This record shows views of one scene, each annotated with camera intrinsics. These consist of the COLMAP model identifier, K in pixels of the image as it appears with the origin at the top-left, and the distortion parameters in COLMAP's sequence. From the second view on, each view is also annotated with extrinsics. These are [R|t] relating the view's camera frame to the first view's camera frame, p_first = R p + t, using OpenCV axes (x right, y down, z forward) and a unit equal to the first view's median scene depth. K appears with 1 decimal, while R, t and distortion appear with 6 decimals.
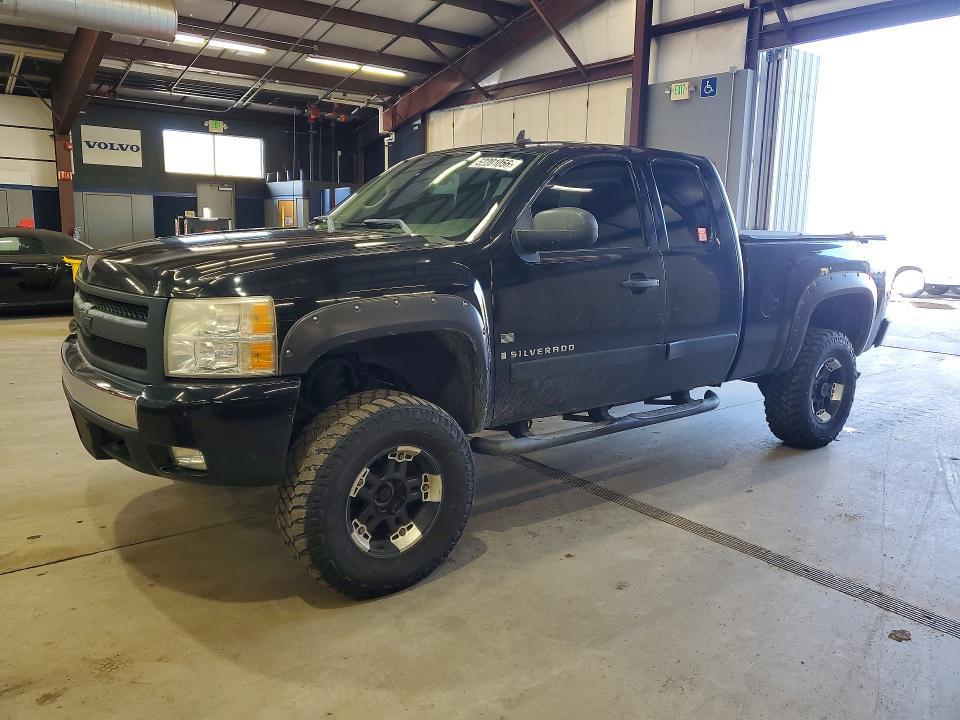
lens RADIAL K [[743.0, 0, 473.4], [0, 743.0, 361.1], [0, 0, 1]] dist [0.016894, -0.001605]
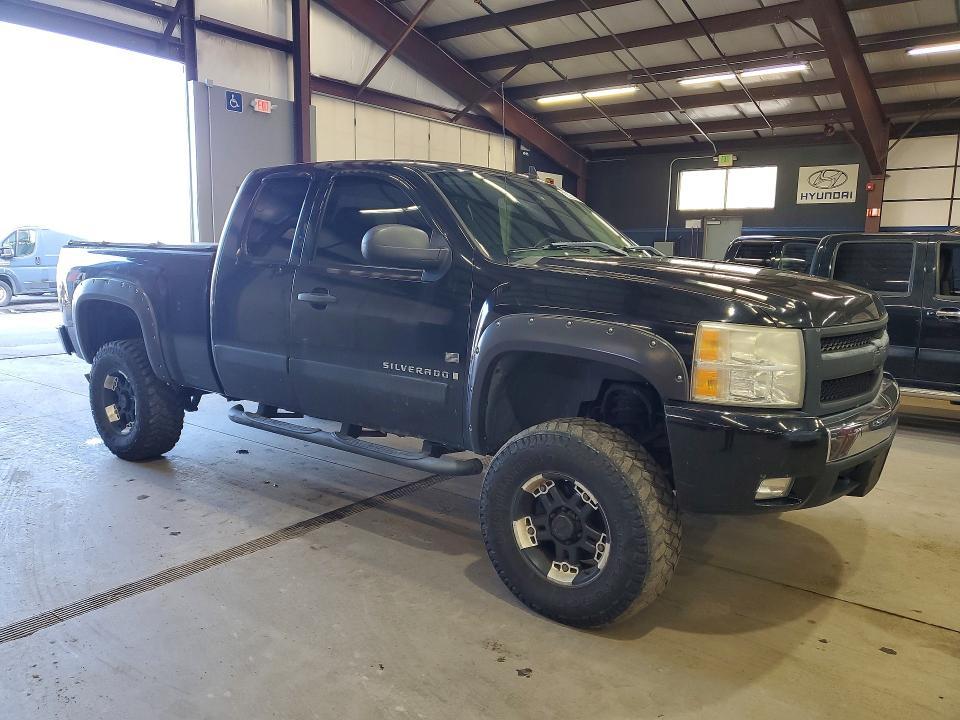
lens RADIAL K [[747.6, 0, 463.5], [0, 747.6, 355.6], [0, 0, 1]] dist [0.071619, -0.057421]
pose [[-0.236554, -0.158452, 0.958611, -0.992196], [0.149147, 0.968998, 0.196973, -0.248703], [-0.960103, 0.189569, -0.205588, 1.260917]]
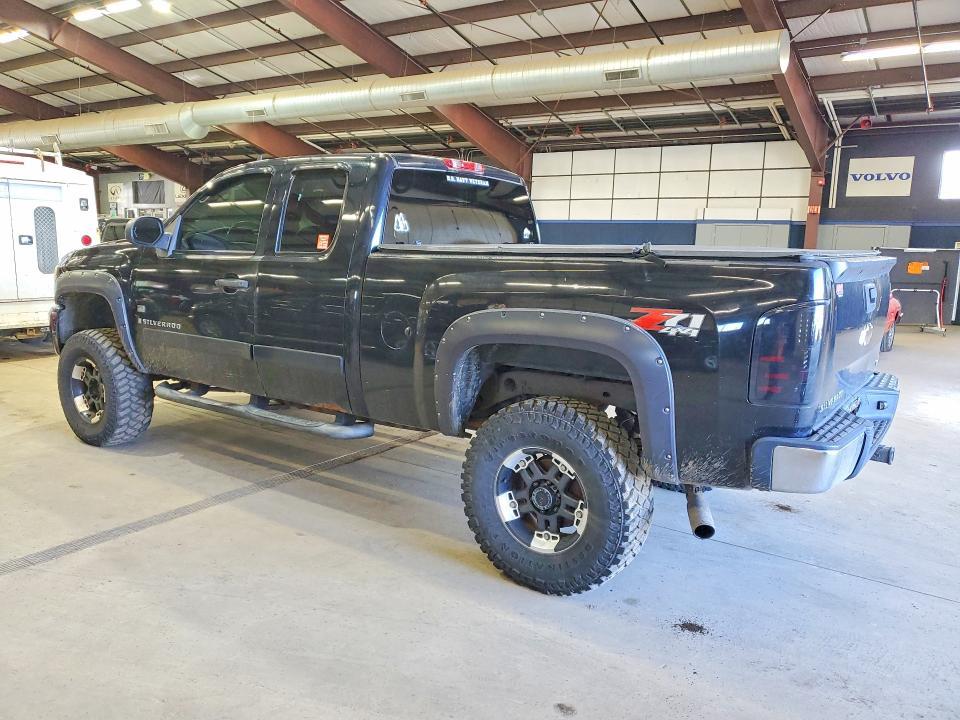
lens RADIAL K [[743.0, 0, 473.4], [0, 743.0, 361.1], [0, 0, 1]] dist [0.016894, -0.001605]
pose [[0.287391, 0.142786, -0.947111, 1.237241], [-0.191137, 0.977487, 0.089366, -0.141339], [0.938548, 0.155345, 0.308213, 0.897053]]
